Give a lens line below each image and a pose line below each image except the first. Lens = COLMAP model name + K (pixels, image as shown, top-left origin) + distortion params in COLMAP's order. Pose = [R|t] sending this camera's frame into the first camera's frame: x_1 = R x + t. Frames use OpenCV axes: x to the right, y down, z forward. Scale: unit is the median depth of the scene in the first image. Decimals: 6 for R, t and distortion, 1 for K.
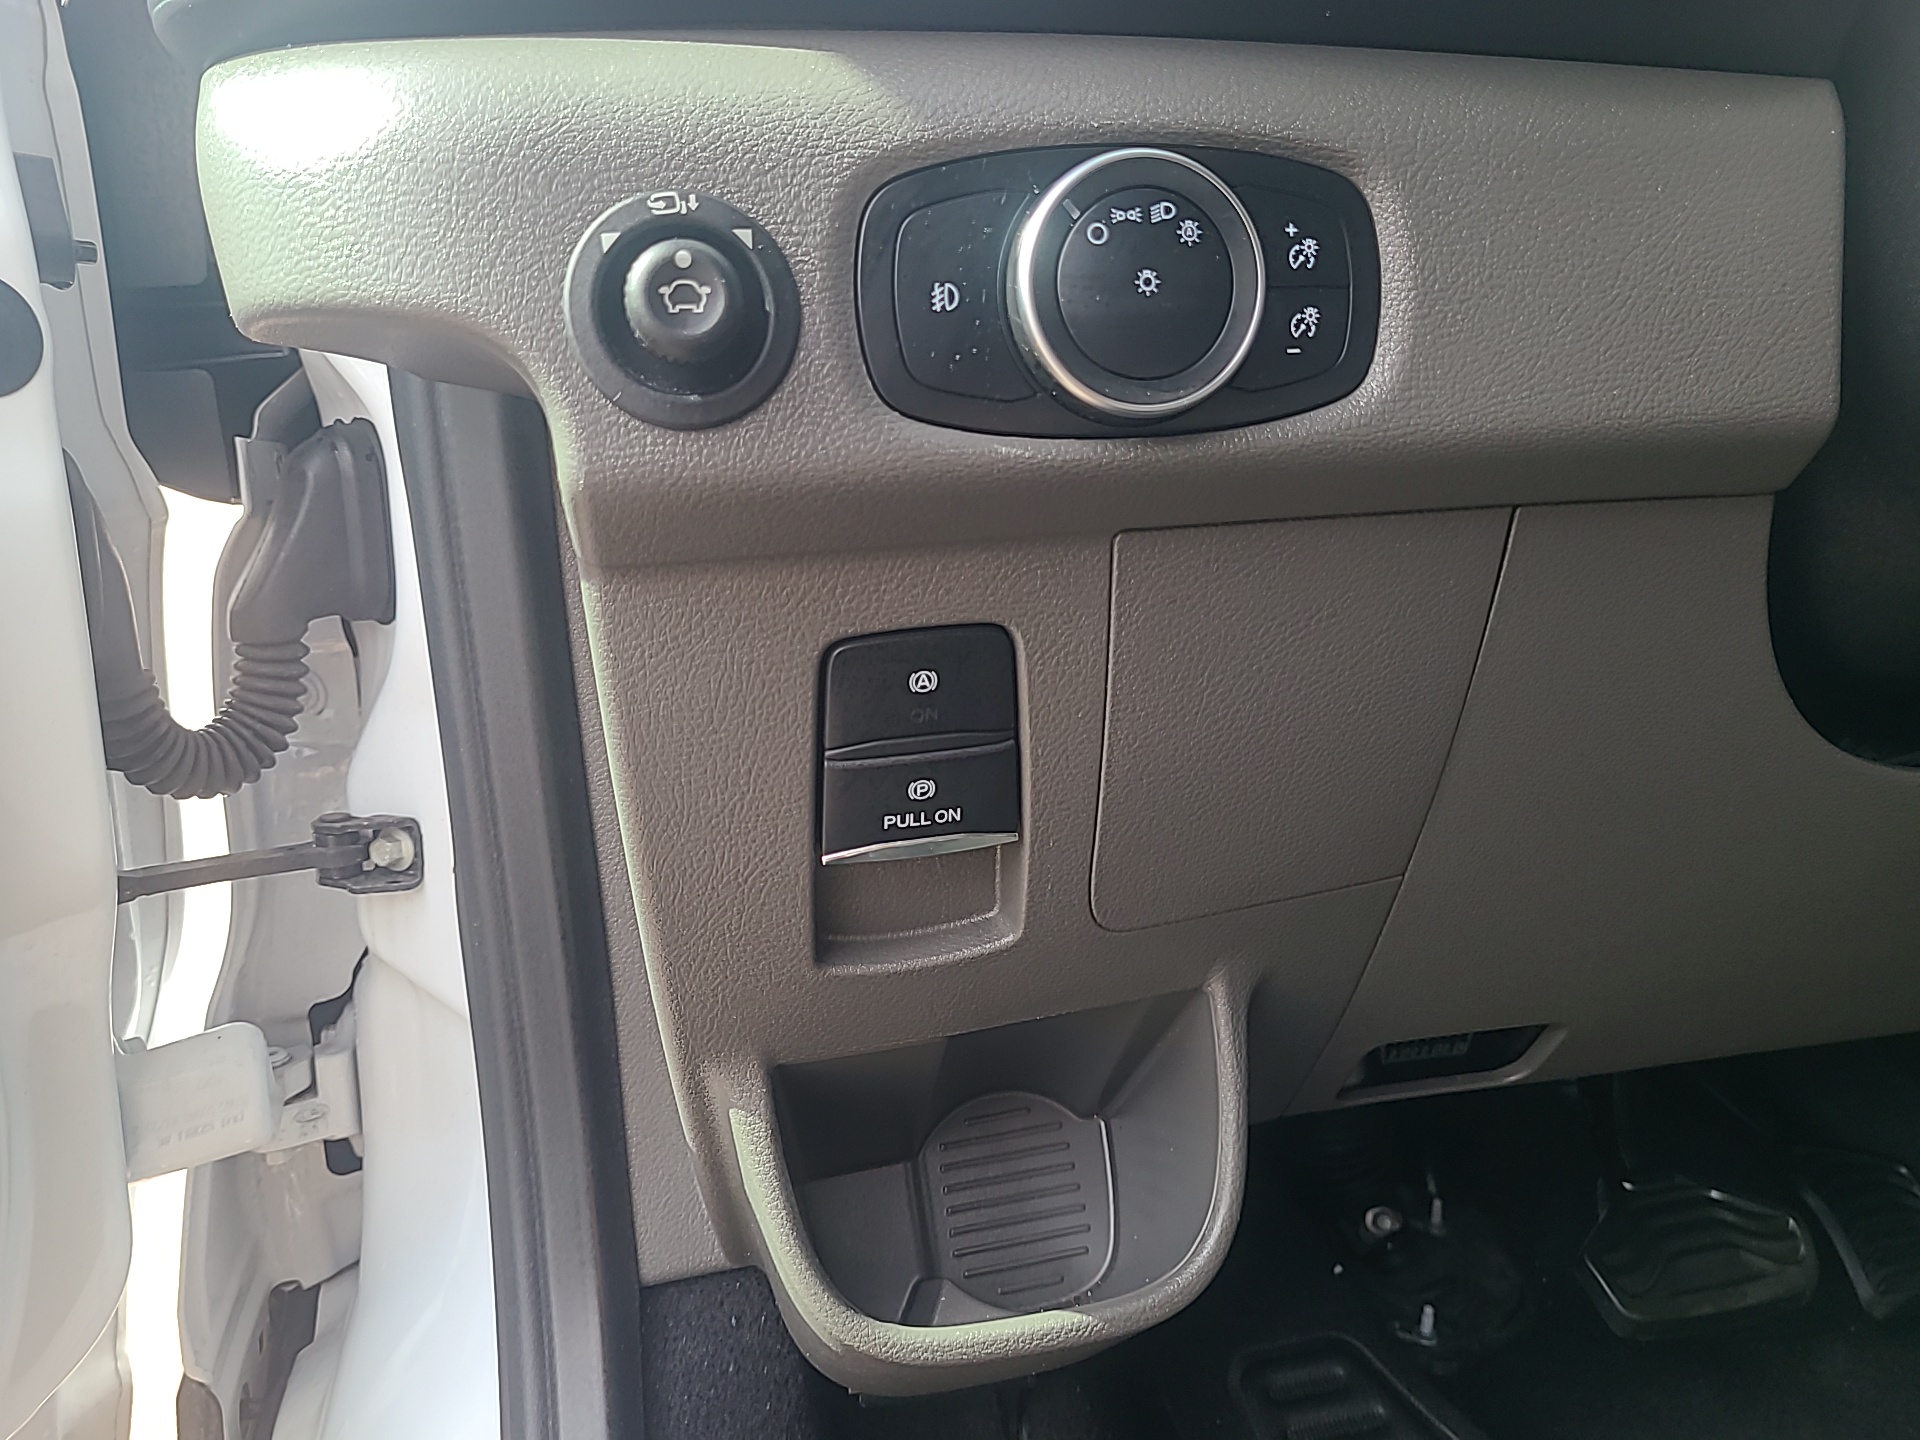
lens RADIAL K [[1480.6, 0, 960.0], [0, 1480.6, 720.0], [0, 0, 1]] dist [0.009405, 0.003929]
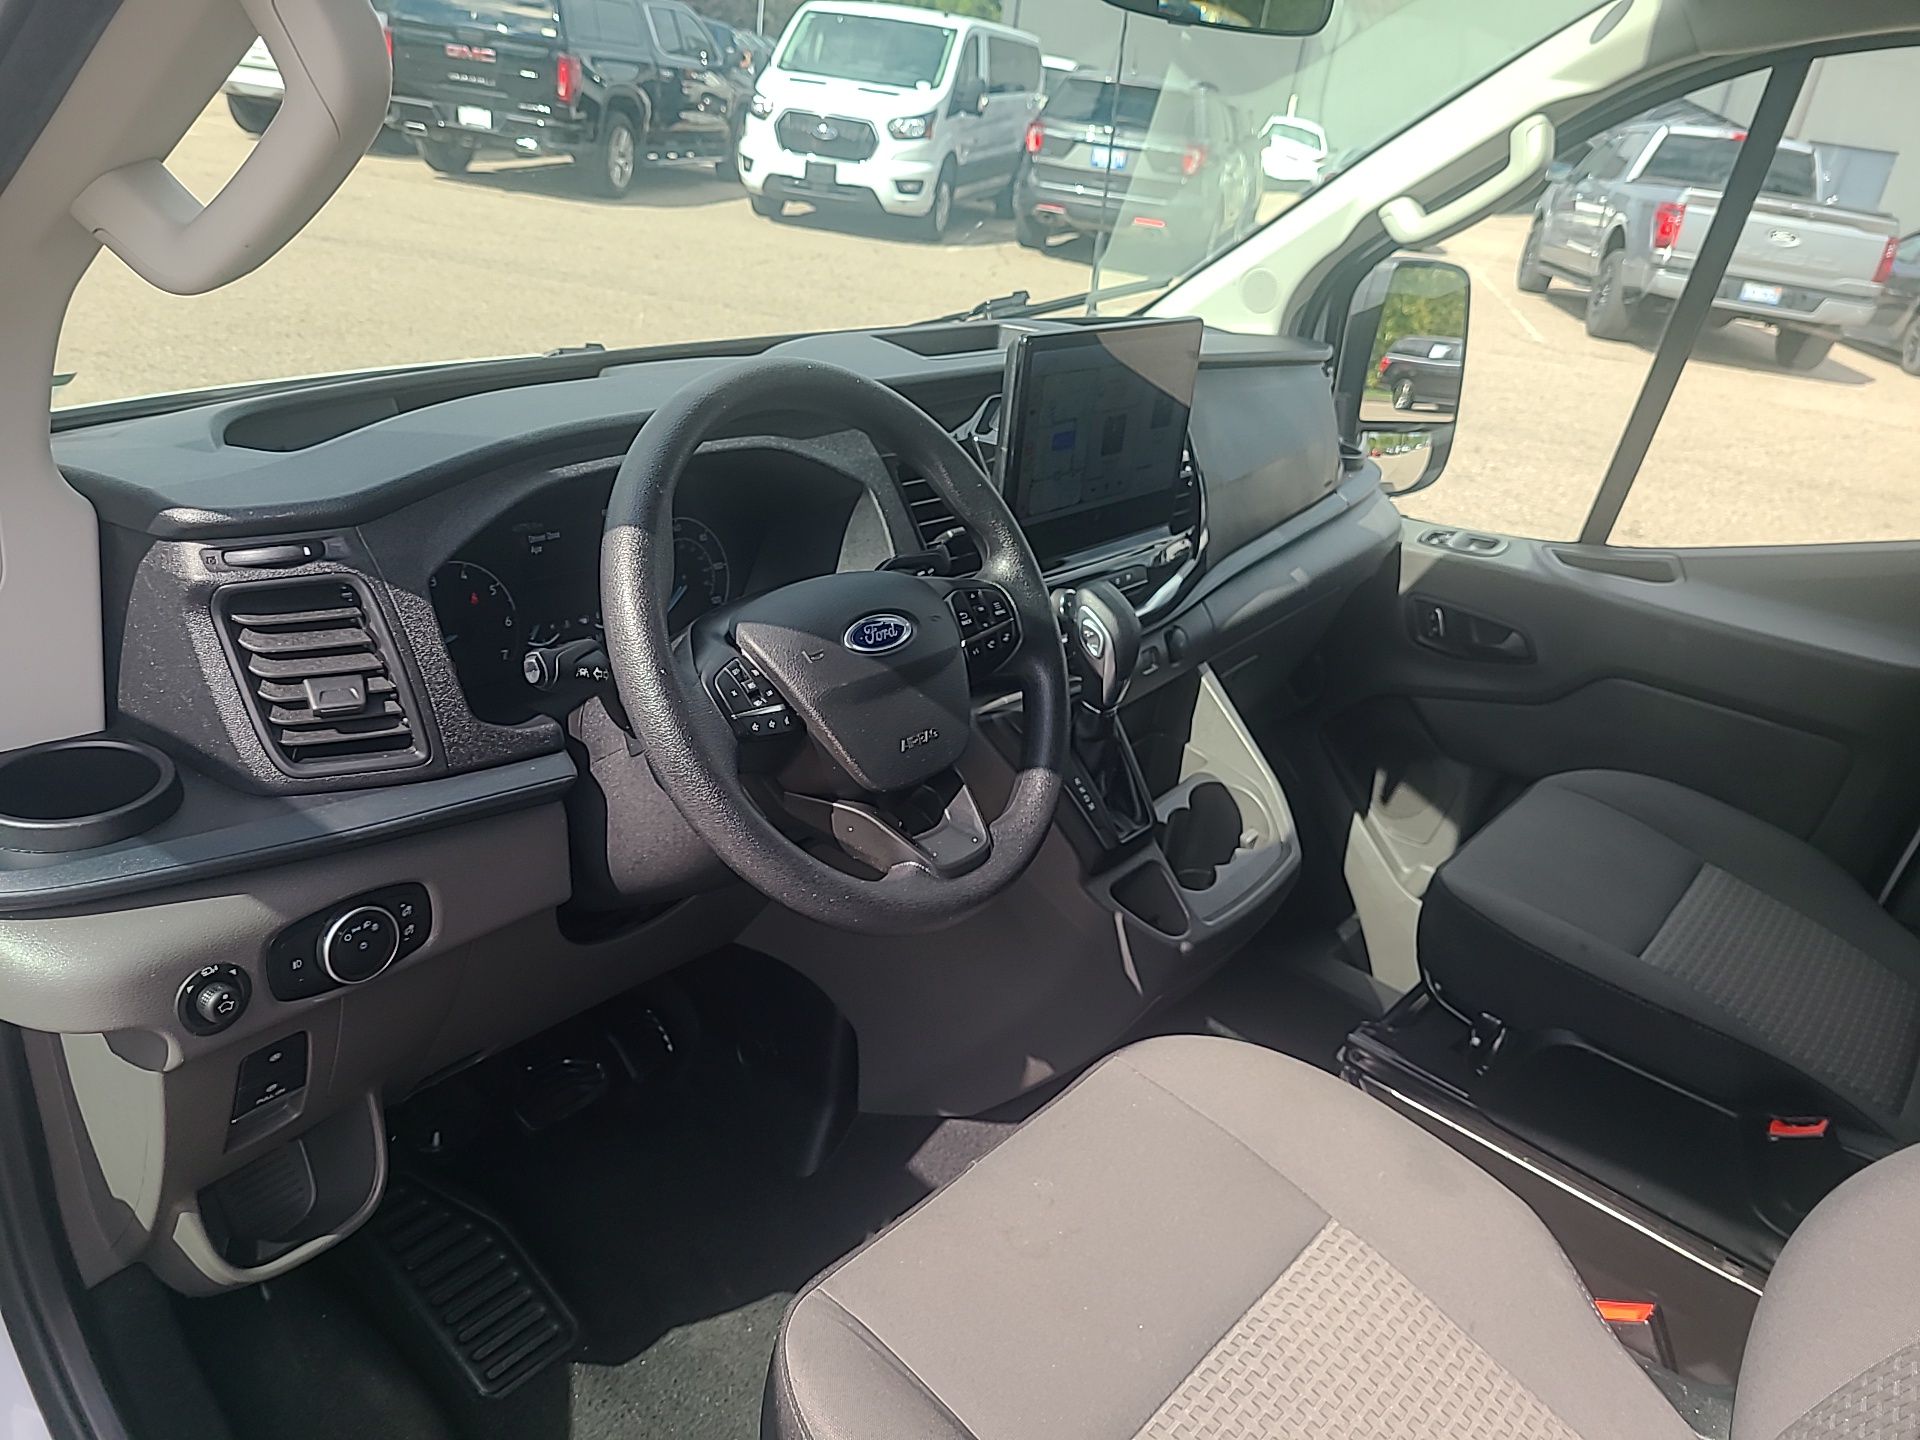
lens RADIAL K [[1480.6, 0, 960.0], [0, 1480.6, 720.0], [0, 0, 1]] dist [0.009405, 0.003929]
pose [[0.757431, -0.138913, 0.637967, -0.735297], [0.006505, 0.978662, 0.205375, -1.199507], [-0.652883, -0.151407, 0.742172, -1.797657]]
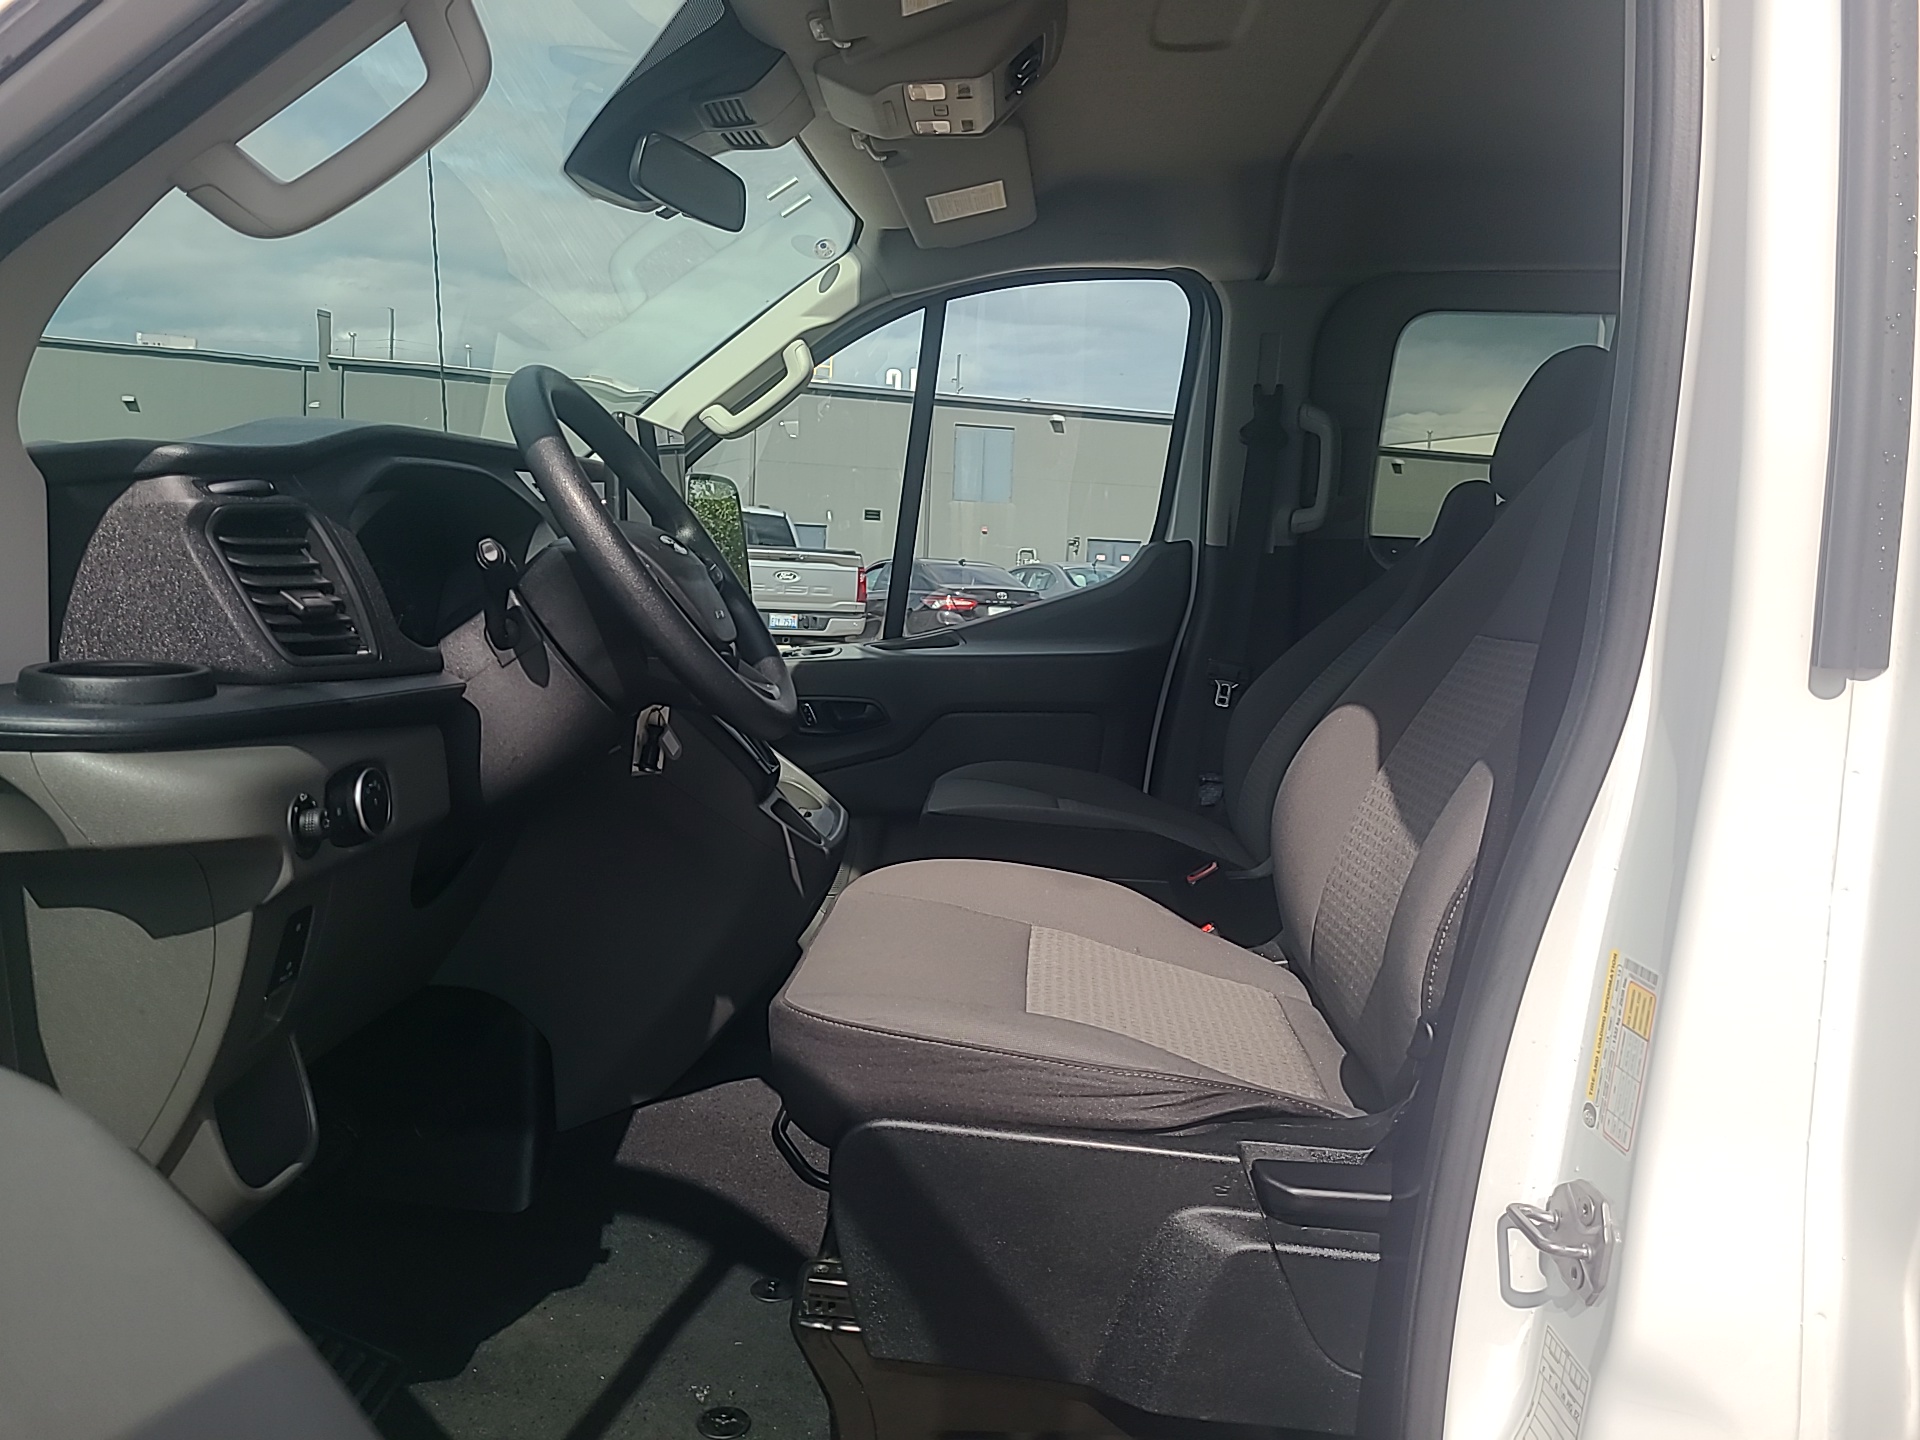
lens RADIAL K [[1480.6, 0, 960.0], [0, 1480.6, 720.0], [0, 0, 1]] dist [0.009405, 0.003929]
pose [[0.224421, -0.040823, 0.973637, -2.652684], [0.196258, 0.980544, -0.004125, -0.177553], [-0.954525, 0.192010, 0.228066, -1.096460]]
